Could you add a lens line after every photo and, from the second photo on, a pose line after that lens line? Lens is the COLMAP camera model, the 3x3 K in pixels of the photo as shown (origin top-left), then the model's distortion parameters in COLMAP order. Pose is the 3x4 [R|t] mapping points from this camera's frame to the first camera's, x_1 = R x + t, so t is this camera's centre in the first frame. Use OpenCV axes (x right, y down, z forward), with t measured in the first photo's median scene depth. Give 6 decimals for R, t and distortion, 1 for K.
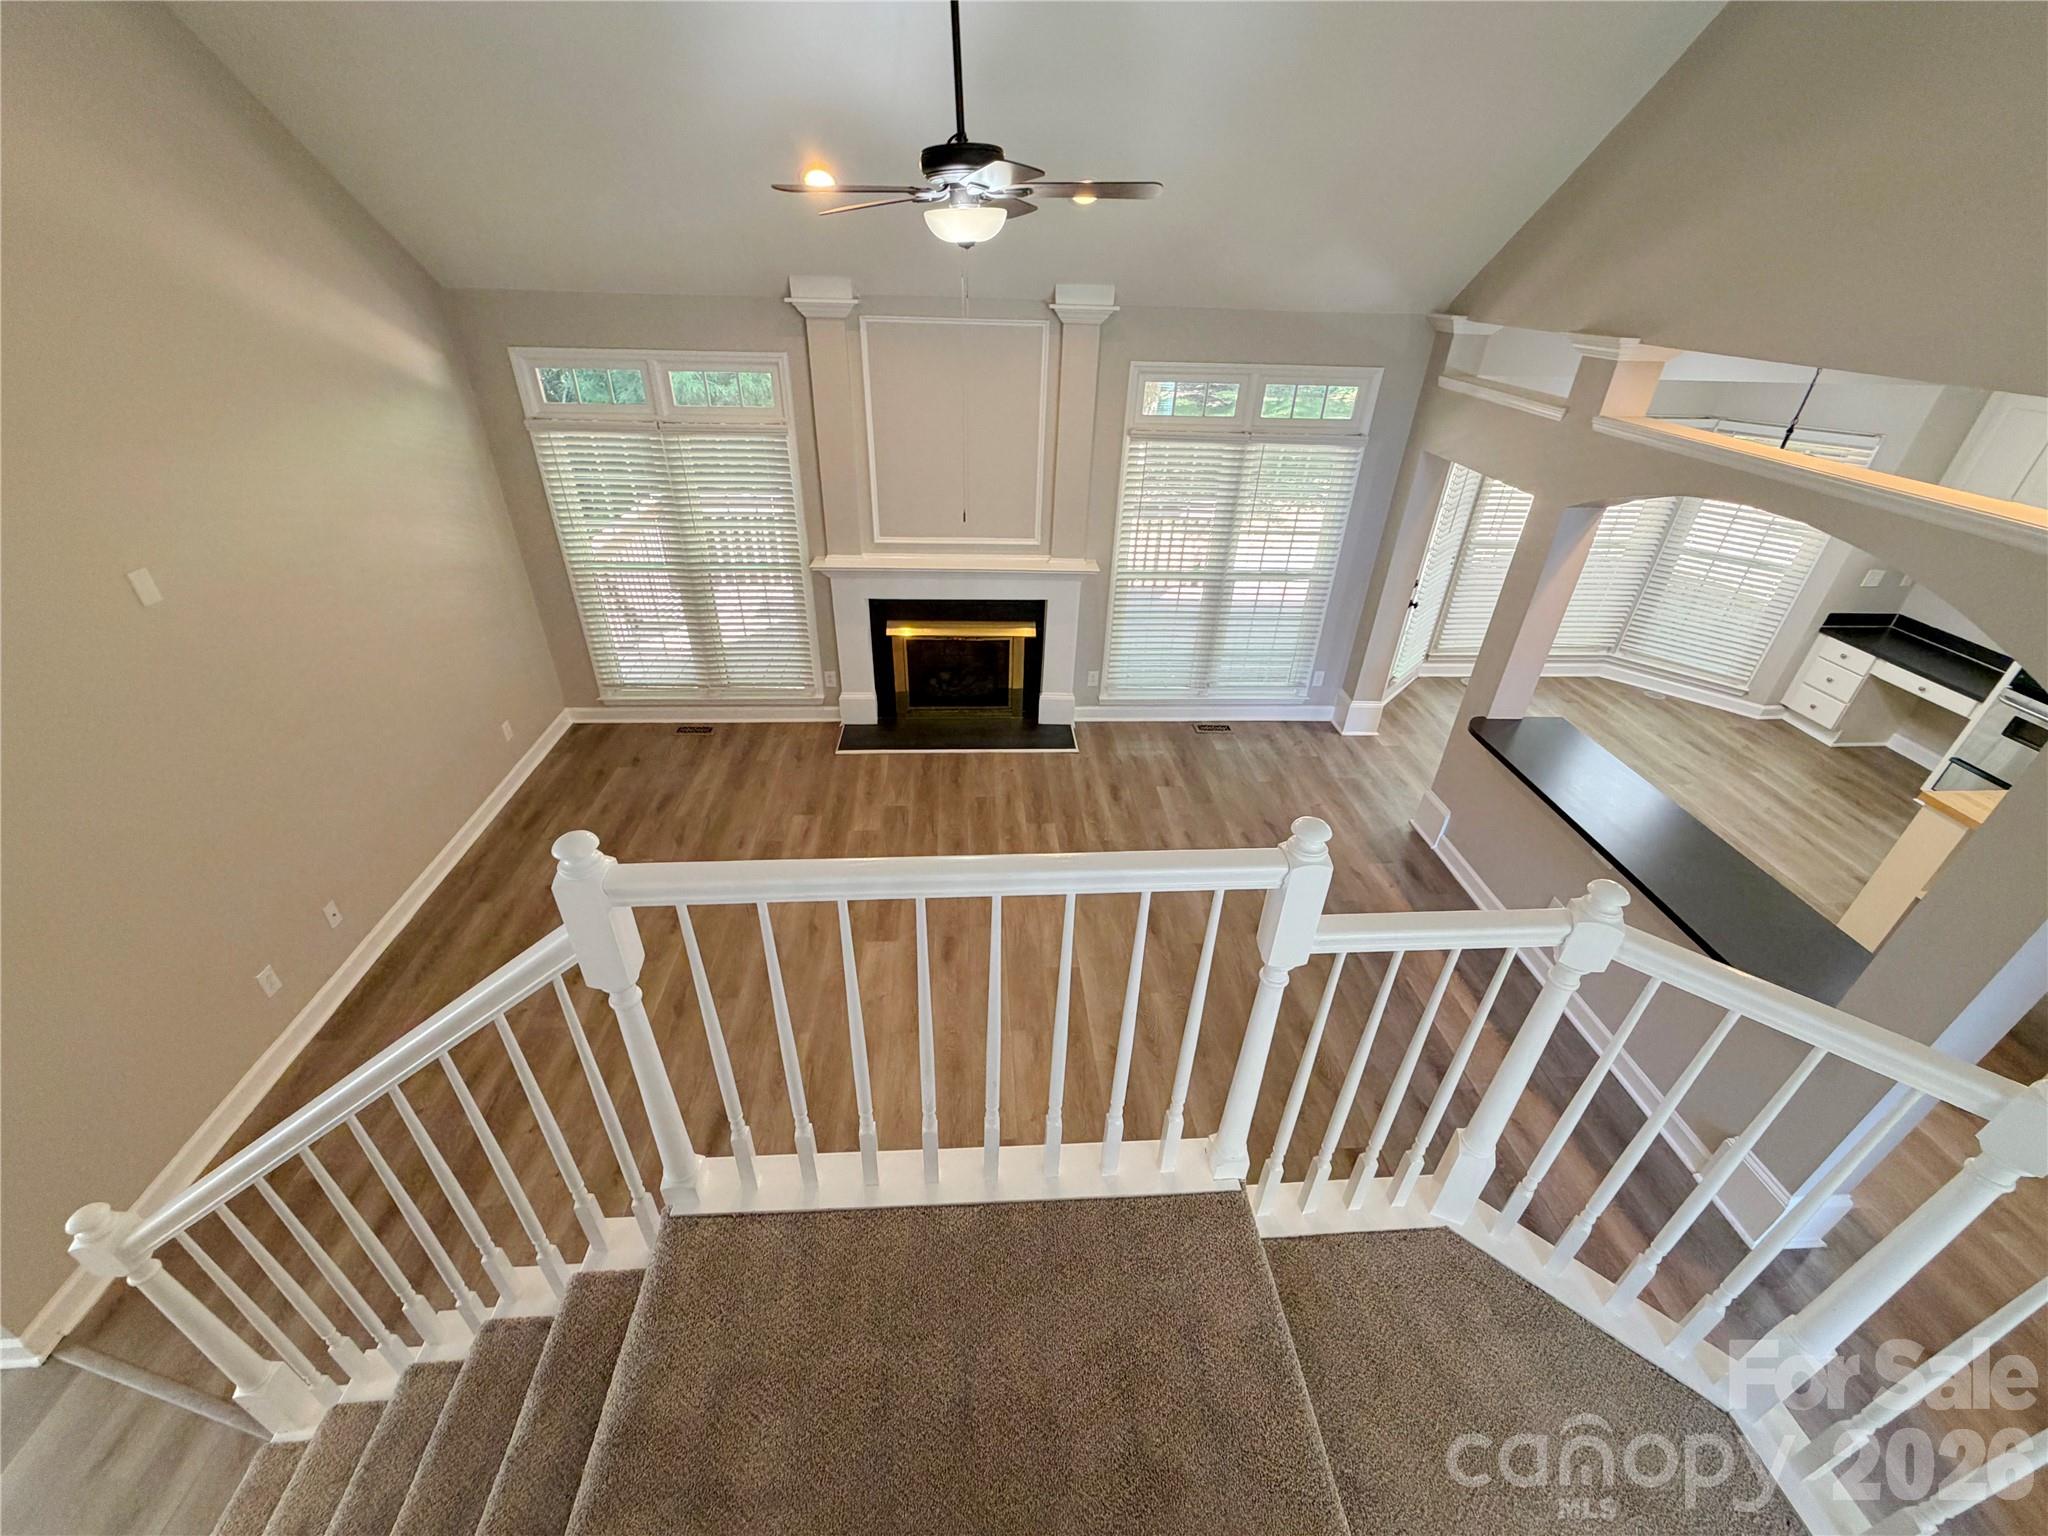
lens RADIAL K [[818.4, 0, 1018.2], [0, 818.4, 767.2], [0, 0, 1]] dist [0.000574, -0.000324]
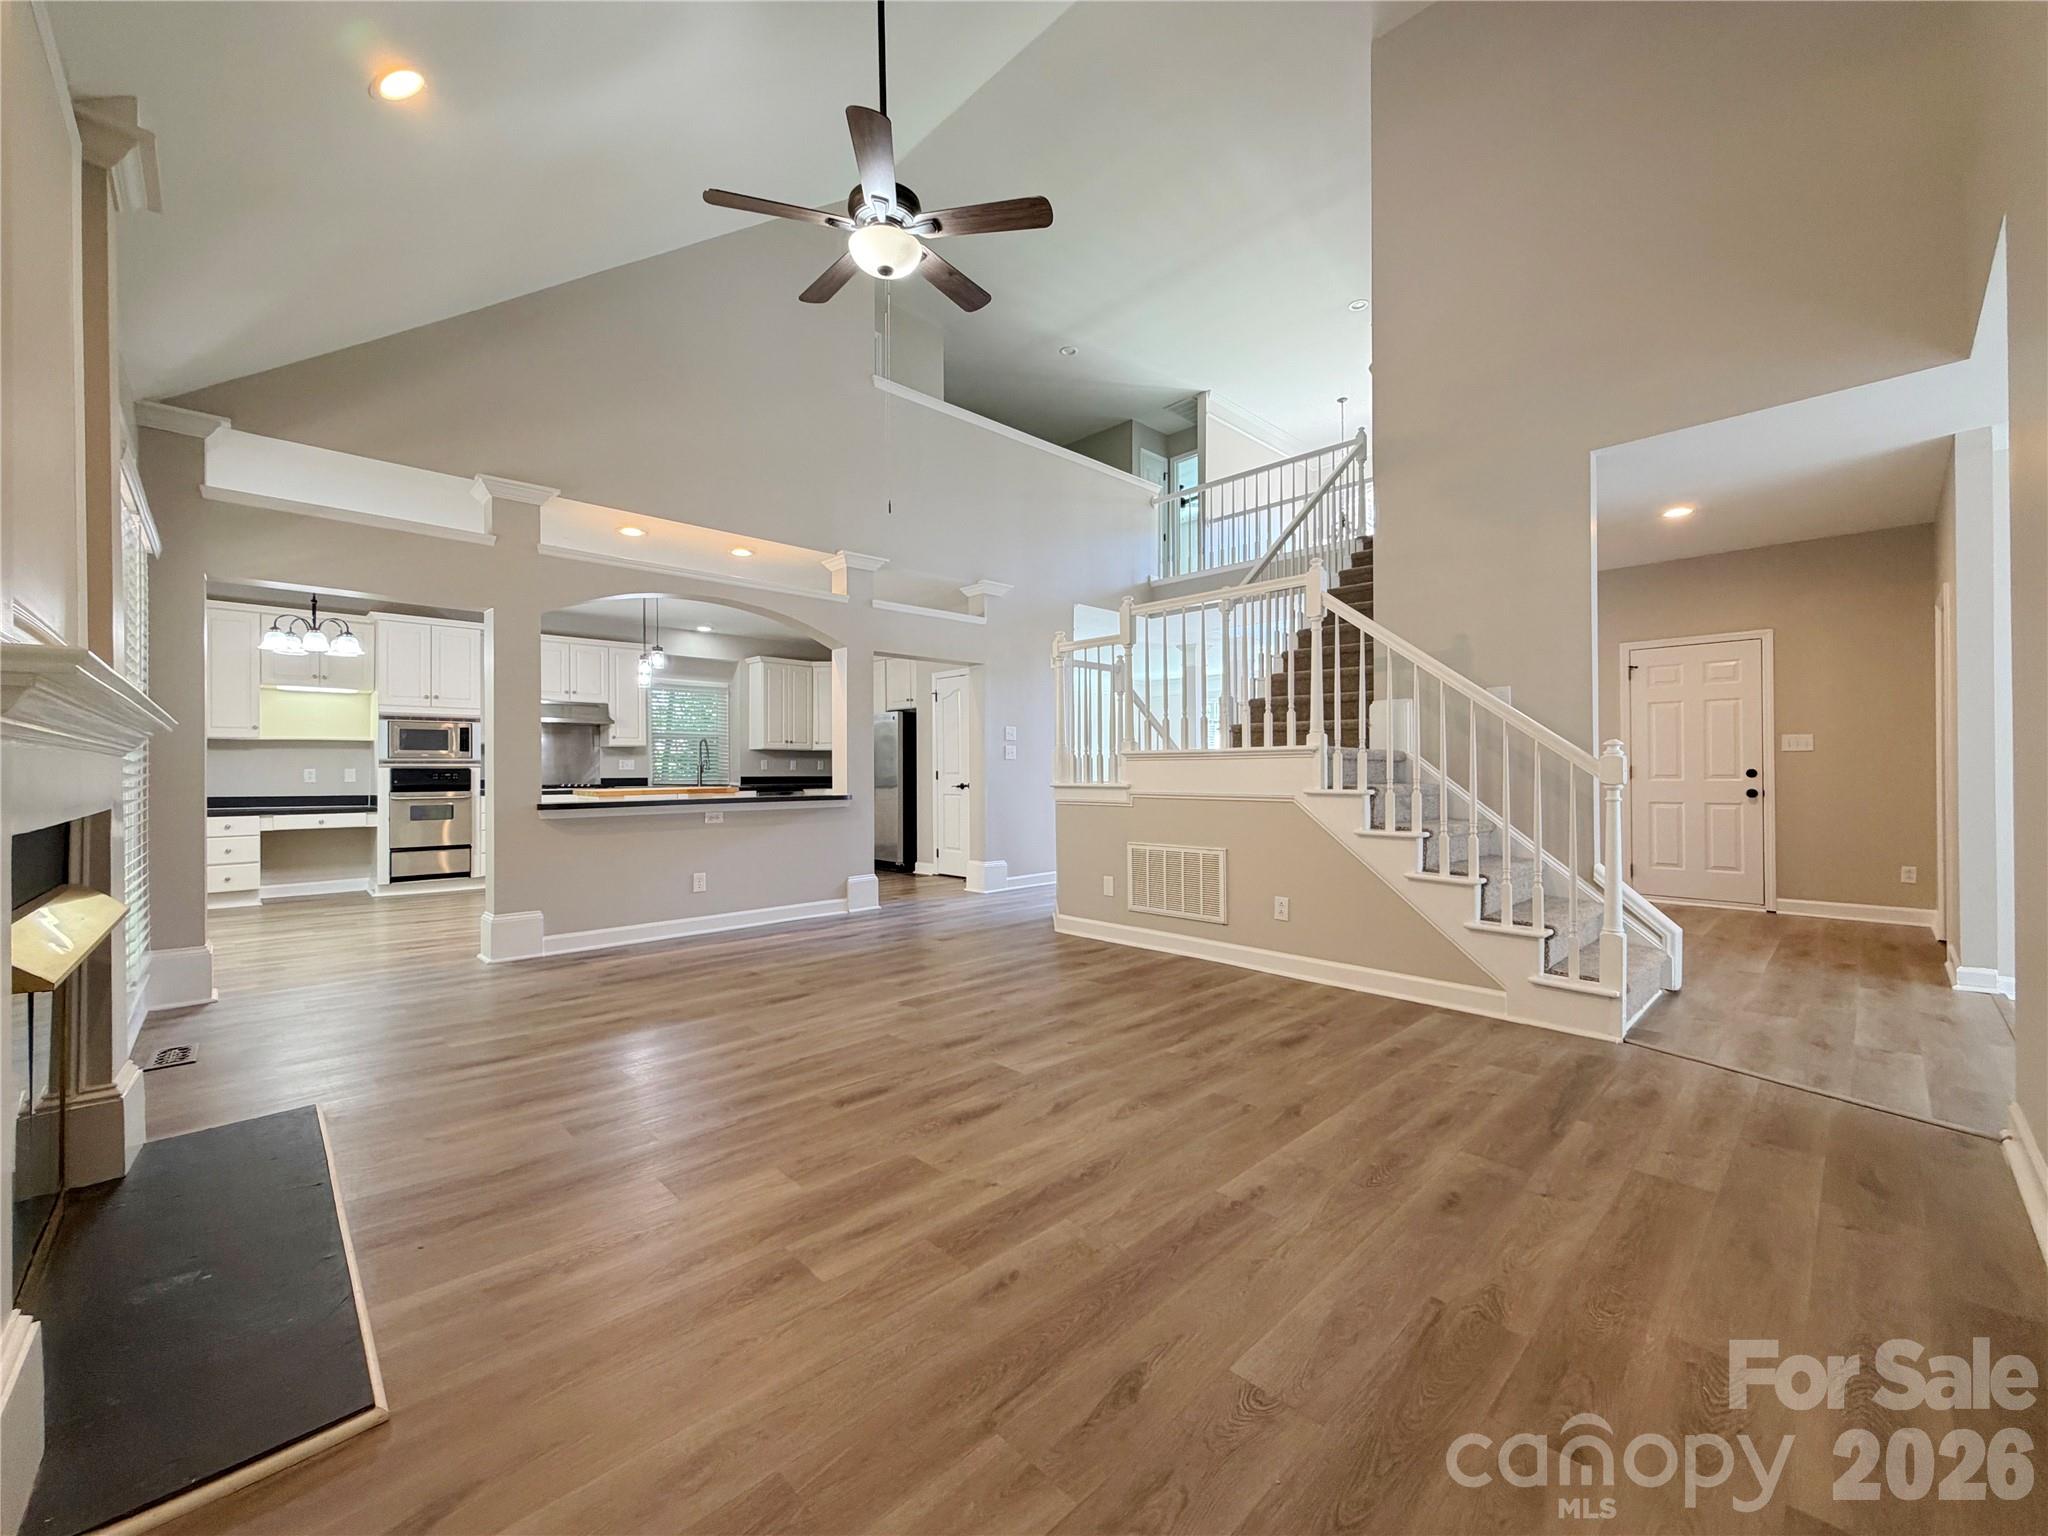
lens RADIAL K [[818.4, 0, 1018.2], [0, 818.4, 767.2], [0, 0, 1]] dist [0.000574, -0.000324]
pose [[-0.647165, -0.021778, 0.762038, -0.547051], [0.391239, 0.848430, 0.356509, -0.200834], [-0.654300, 0.528860, -0.540554, 0.957882]]
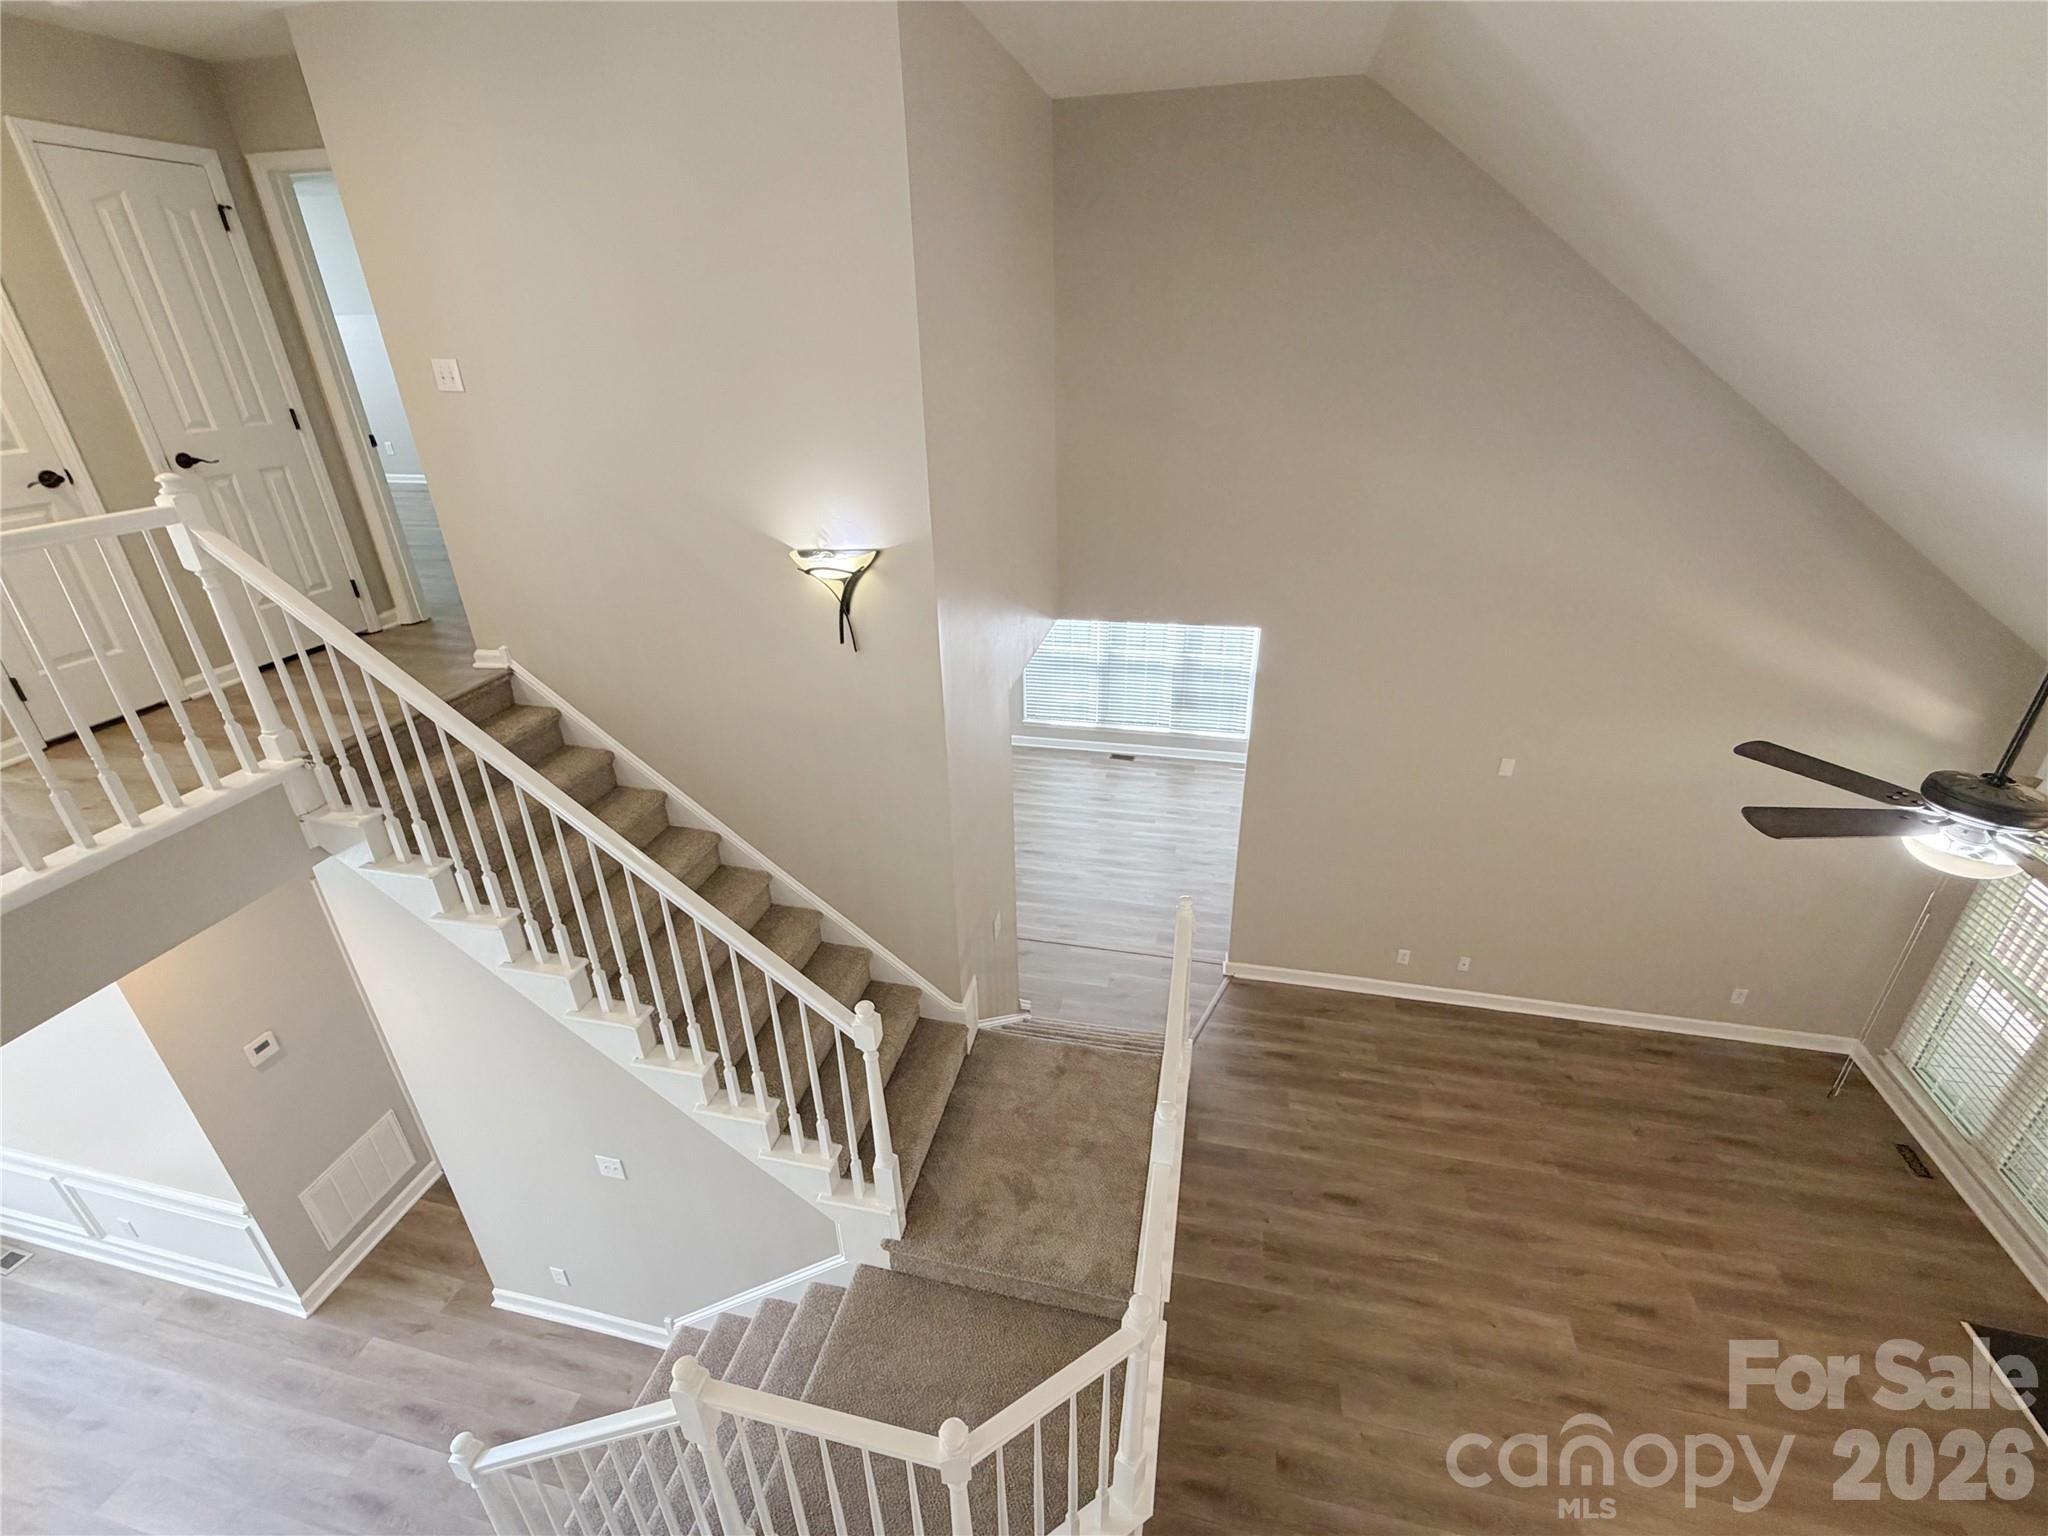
lens RADIAL K [[884.5, 0, 1019.9], [0, 884.5, 773.6], [0, 0, 1]] dist [-0.002373, -0.000807]
pose [[-0.292387, 0.406108, -0.865786, 0.504577], [-0.489085, 0.714484, 0.500308, -0.353963], [0.821770, 0.569727, -0.010285, 0.076925]]
